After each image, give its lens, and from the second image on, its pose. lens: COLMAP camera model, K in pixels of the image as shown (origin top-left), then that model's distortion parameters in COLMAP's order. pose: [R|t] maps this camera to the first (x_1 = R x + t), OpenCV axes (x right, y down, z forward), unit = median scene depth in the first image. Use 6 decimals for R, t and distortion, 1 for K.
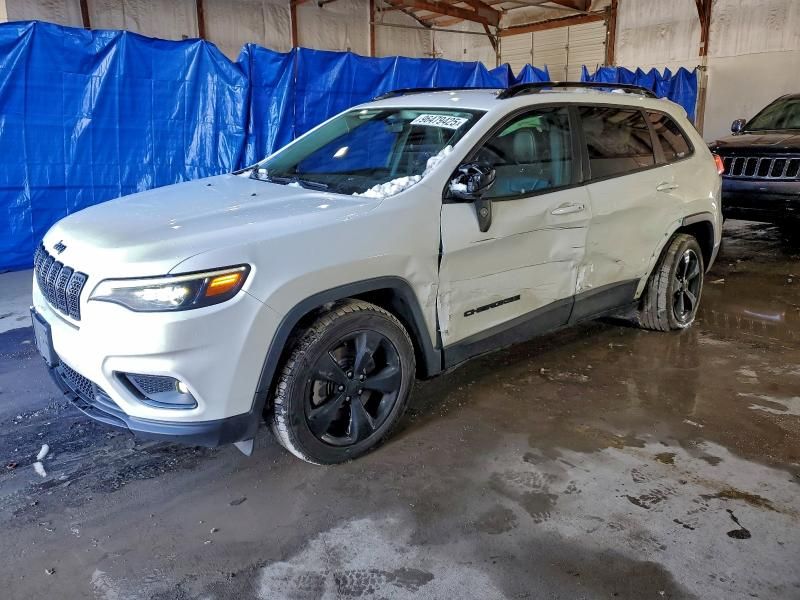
lens RADIAL K [[624.2, 0, 378.0], [0, 624.2, 300.5], [0, 0, 1]] dist [0.004975, 0.003893]
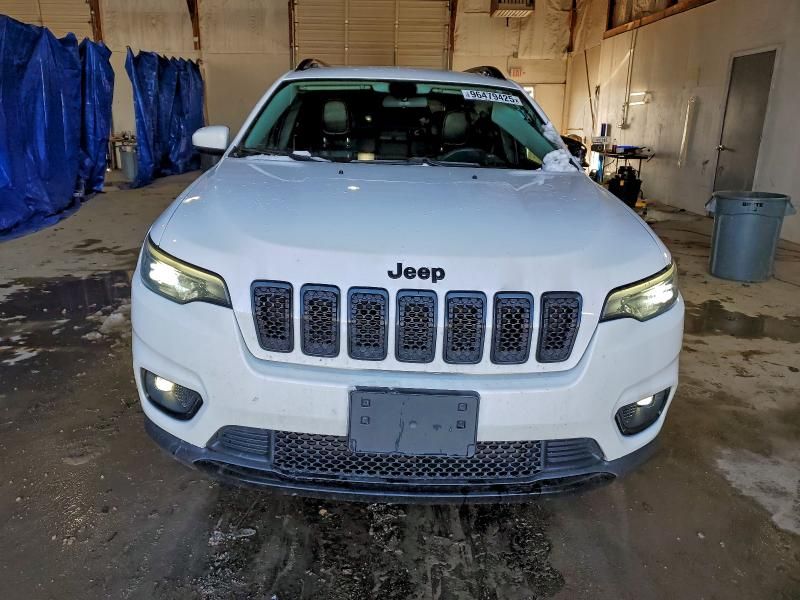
lens RADIAL K [[624.2, 0, 378.0], [0, 624.2, 300.5], [0, 0, 1]] dist [0.004975, 0.003893]
pose [[0.602961, -0.195539, 0.773435, -0.206664], [0.185604, 0.977277, 0.102379, -0.026027], [-0.775879, 0.081822, 0.625553, 0.132636]]
